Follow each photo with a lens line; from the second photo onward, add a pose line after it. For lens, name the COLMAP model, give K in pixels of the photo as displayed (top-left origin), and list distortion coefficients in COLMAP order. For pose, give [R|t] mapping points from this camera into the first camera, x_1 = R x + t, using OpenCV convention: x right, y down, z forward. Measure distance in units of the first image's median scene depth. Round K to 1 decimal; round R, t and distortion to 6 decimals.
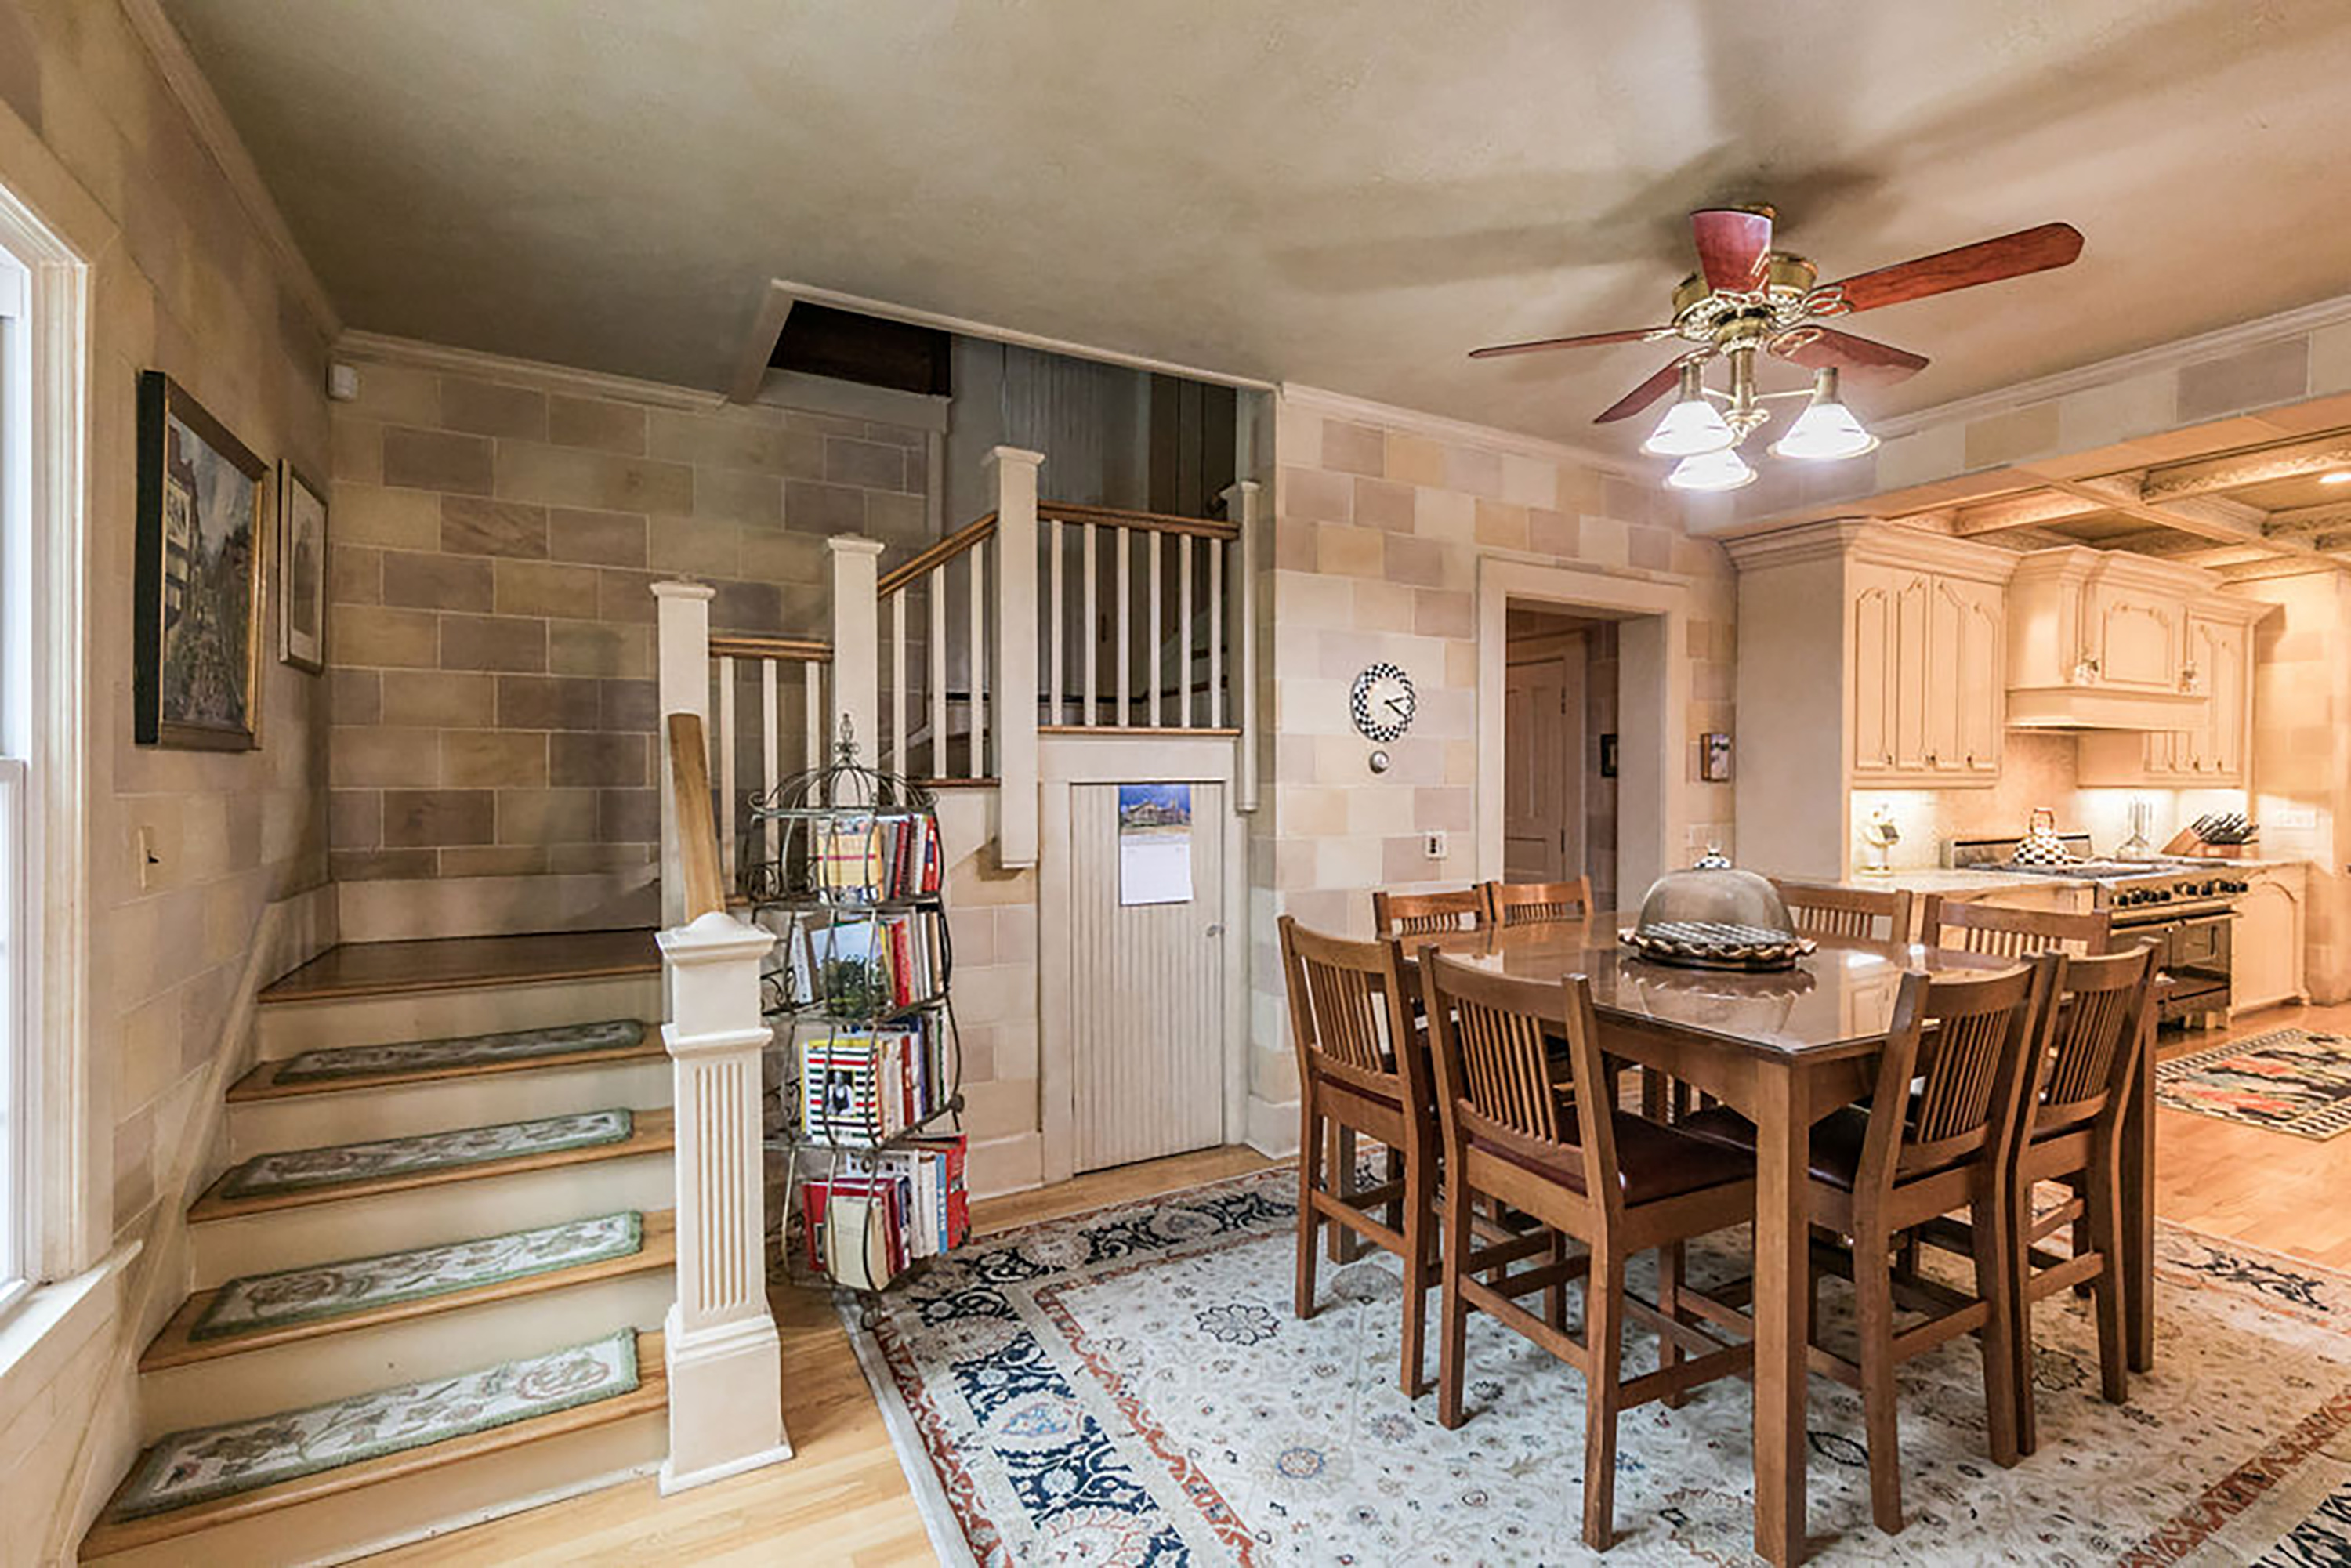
lens RADIAL K [[1080.1, 0, 1200.2], [0, 1080.1, 780.5], [0, 0, 1]] dist [0.006835, 0.000435]
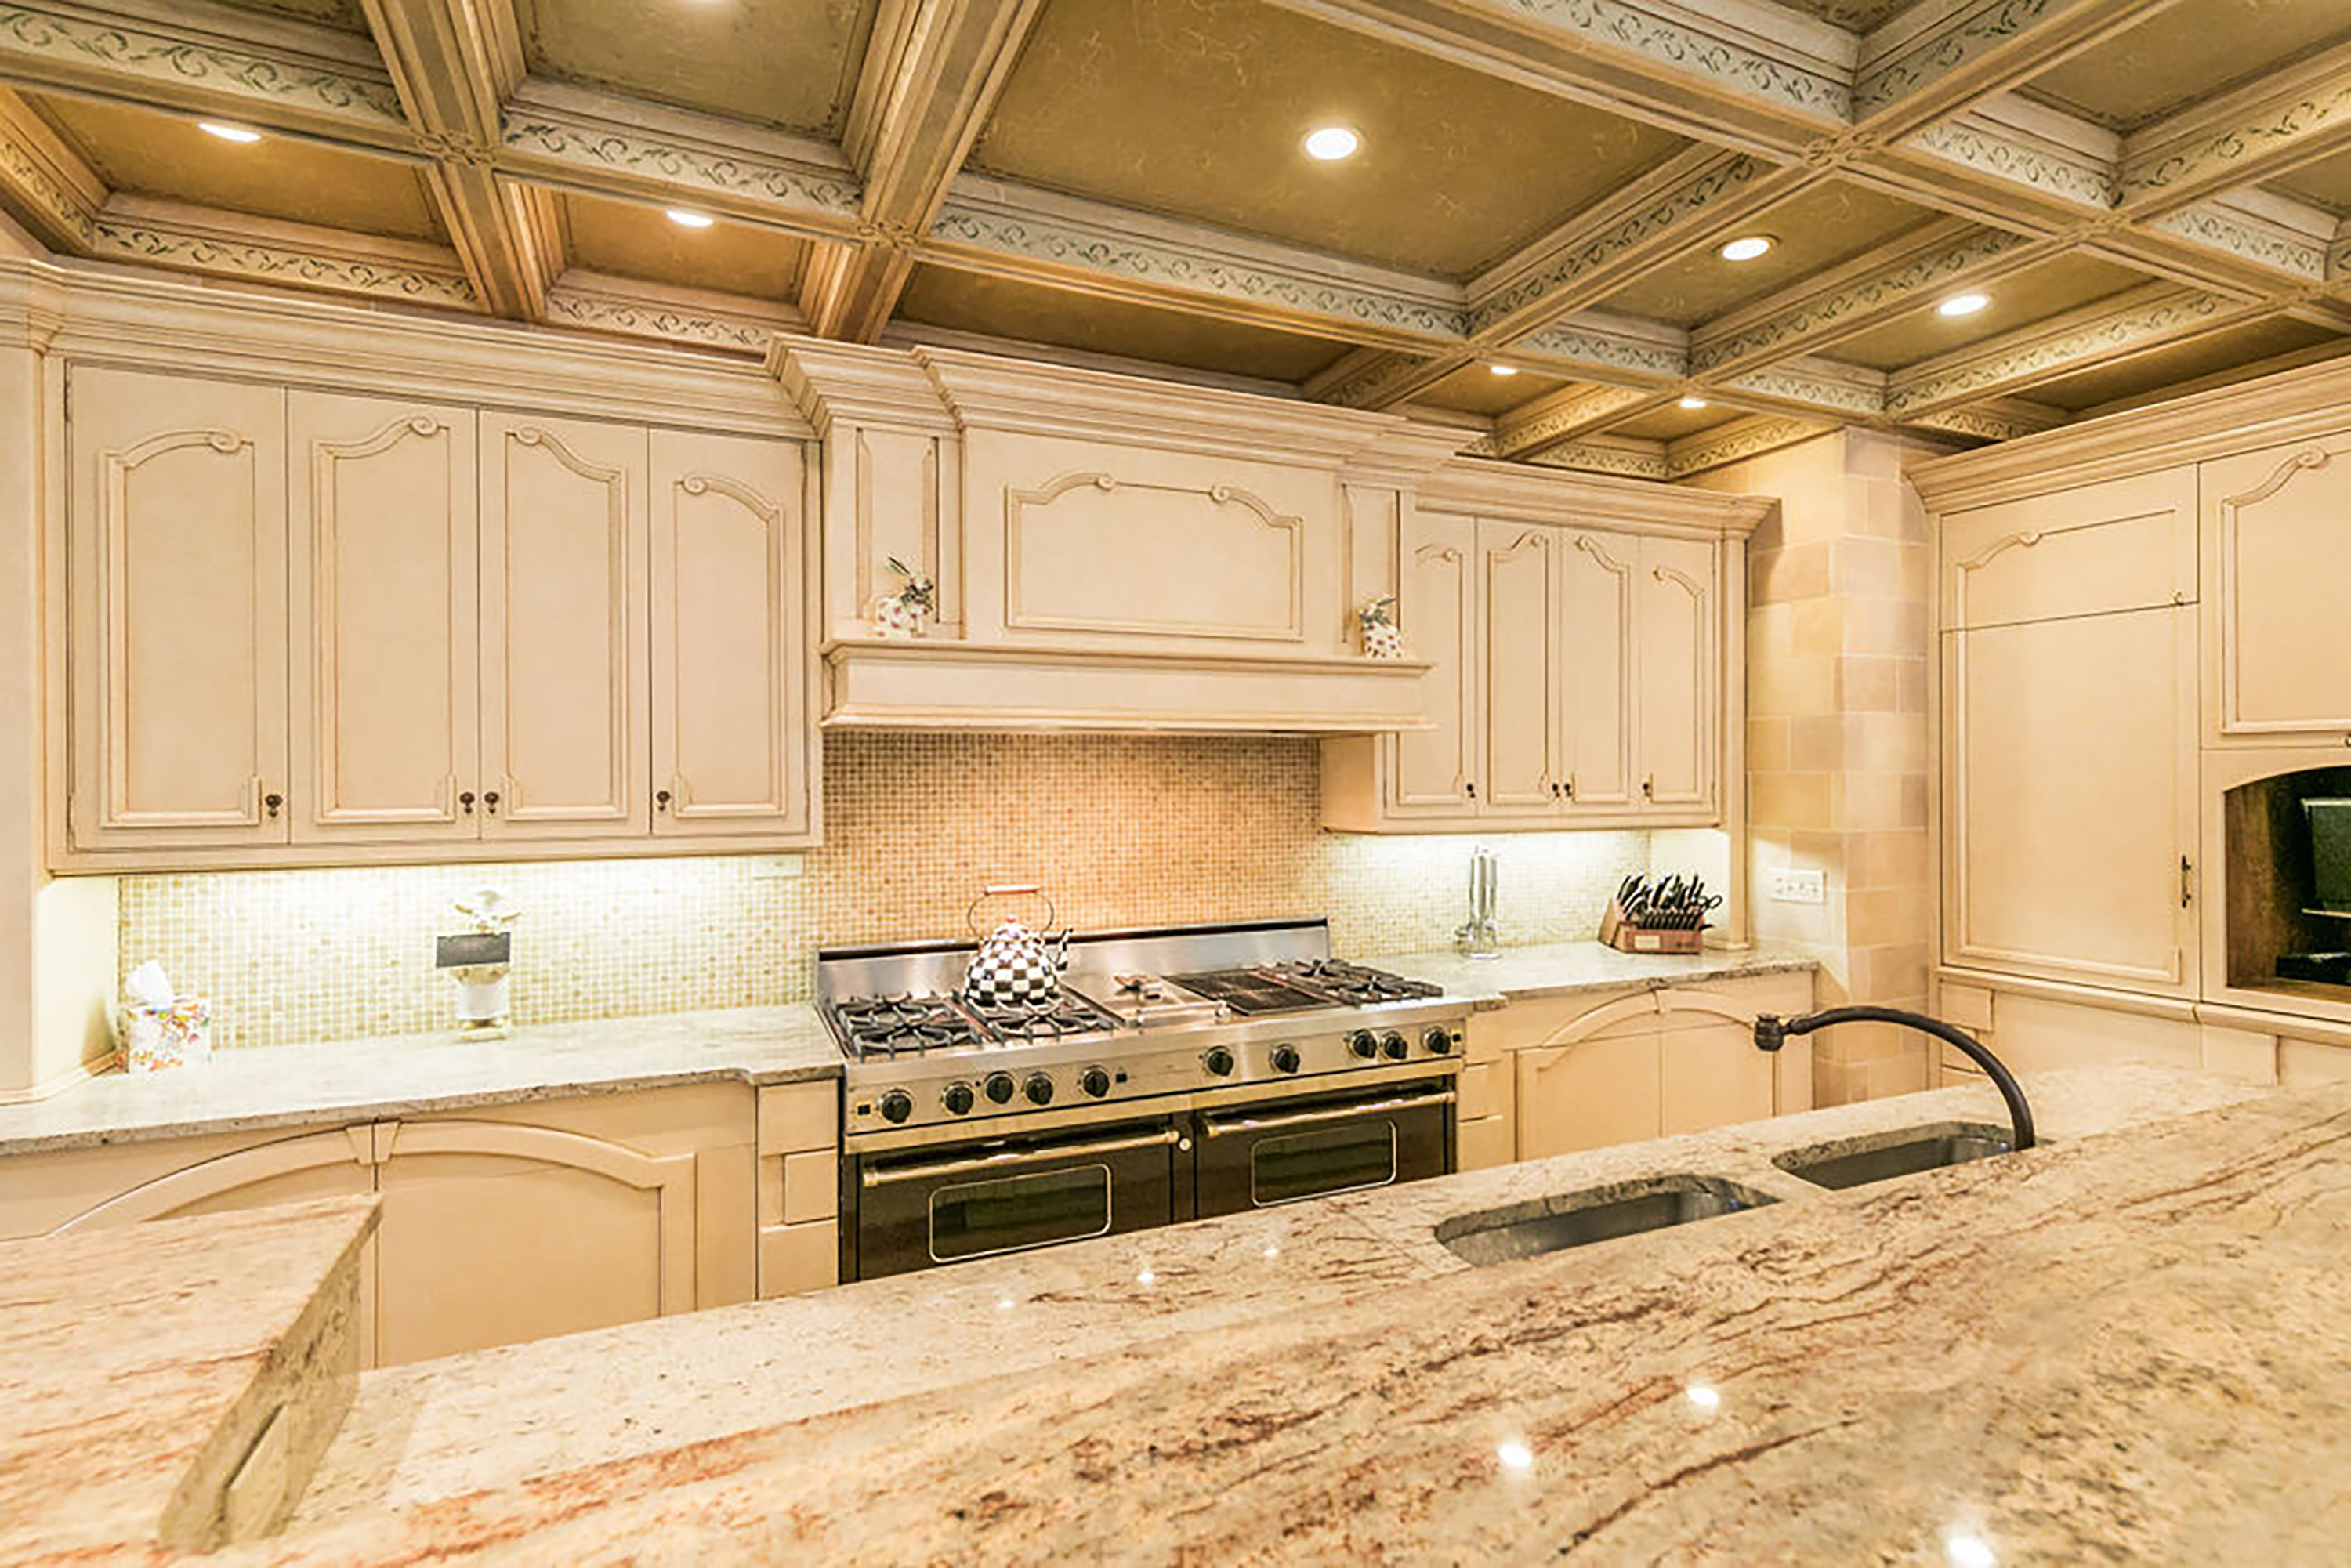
lens RADIAL K [[1080.1, 0, 1185.2], [0, 1080.1, 779.6], [0, 0, 1]] dist [0.006835, 0.000435]
pose [[0.994132, -0.002424, -0.108149, 0.758624], [0.003153, 0.999973, 0.006574, -0.023276], [0.108131, -0.006877, 0.994113, 0.418268]]
